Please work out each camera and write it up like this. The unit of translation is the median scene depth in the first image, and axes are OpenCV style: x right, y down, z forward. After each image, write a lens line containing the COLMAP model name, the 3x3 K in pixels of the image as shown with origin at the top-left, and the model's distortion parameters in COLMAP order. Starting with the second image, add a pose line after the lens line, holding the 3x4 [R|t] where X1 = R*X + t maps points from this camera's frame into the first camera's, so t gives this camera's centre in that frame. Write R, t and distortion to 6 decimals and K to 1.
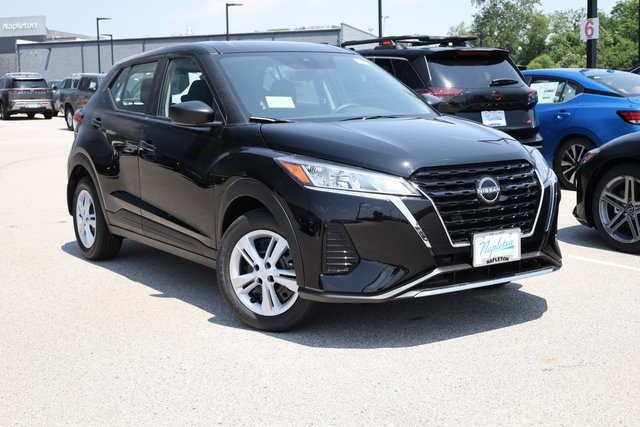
lens RADIAL K [[925.8, 0, 323.3], [0, 925.8, 214.1], [0, 0, 1]] dist [0.023524, 0.000000]
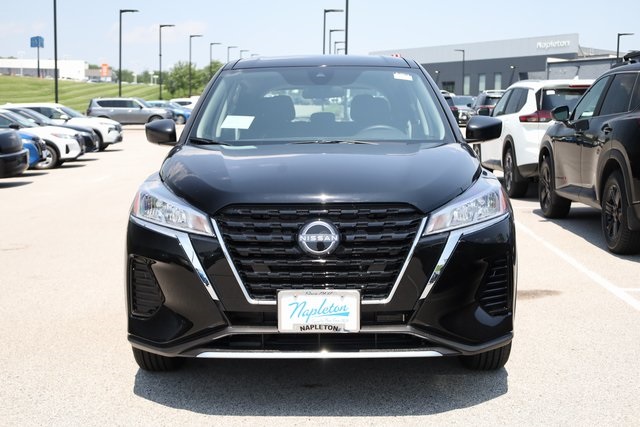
lens RADIAL K [[925.8, 0, 320.8], [0, 925.8, 213.2], [0, 0, 1]] dist [0.023524, 0.000000]
pose [[0.815505, 0.077781, -0.573500, 0.622926], [-0.089056, 0.995991, 0.008446, -0.053027], [0.571857, 0.044186, 0.819162, 0.352500]]
